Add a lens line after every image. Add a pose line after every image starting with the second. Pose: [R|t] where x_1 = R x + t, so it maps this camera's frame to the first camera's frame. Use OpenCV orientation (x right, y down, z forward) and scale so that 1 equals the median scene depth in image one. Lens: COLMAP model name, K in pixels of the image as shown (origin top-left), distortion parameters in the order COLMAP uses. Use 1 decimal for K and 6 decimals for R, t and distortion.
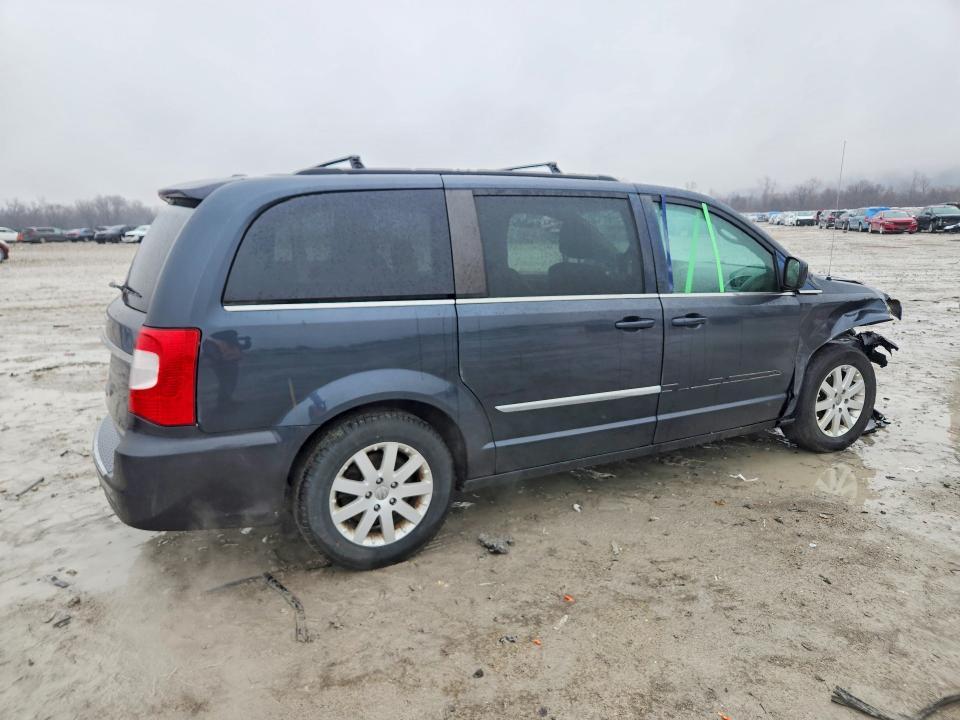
lens RADIAL K [[752.1, 0, 484.5], [0, 752.1, 352.6], [0, 0, 1]] dist [0.054433, -0.039235]
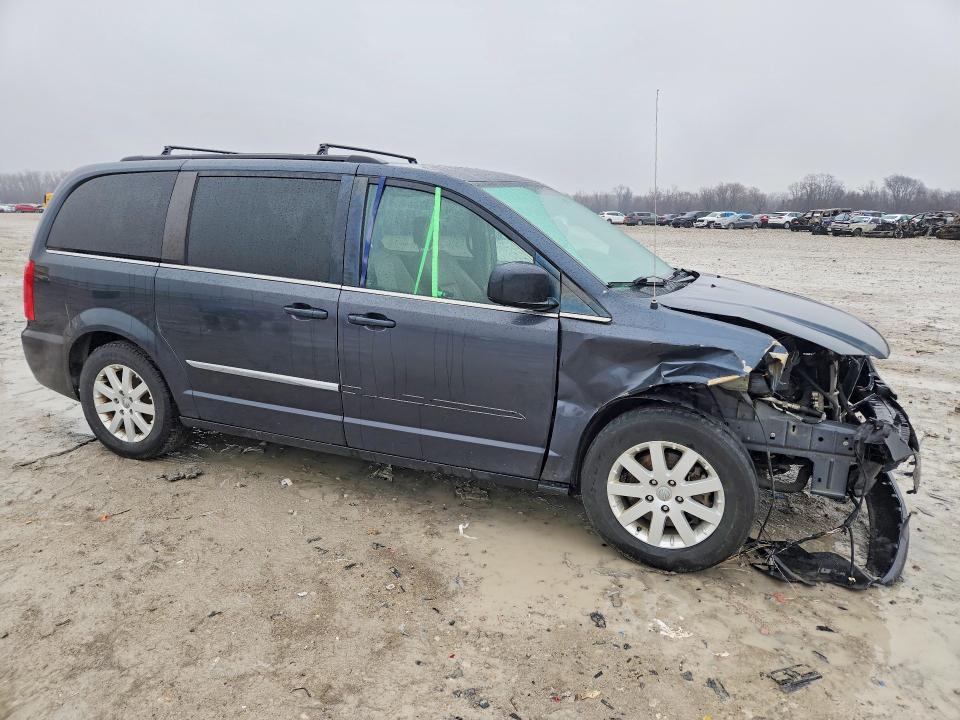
lens RADIAL K [[752.1, 0, 486.8], [0, 752.1, 368.2], [0, 0, 1]] dist [0.054433, -0.039235]
pose [[0.571160, 0.193579, -0.797687, 1.071906], [-0.166231, 0.978936, 0.118539, -0.115310], [0.803831, 0.064895, 0.591308, 0.597601]]
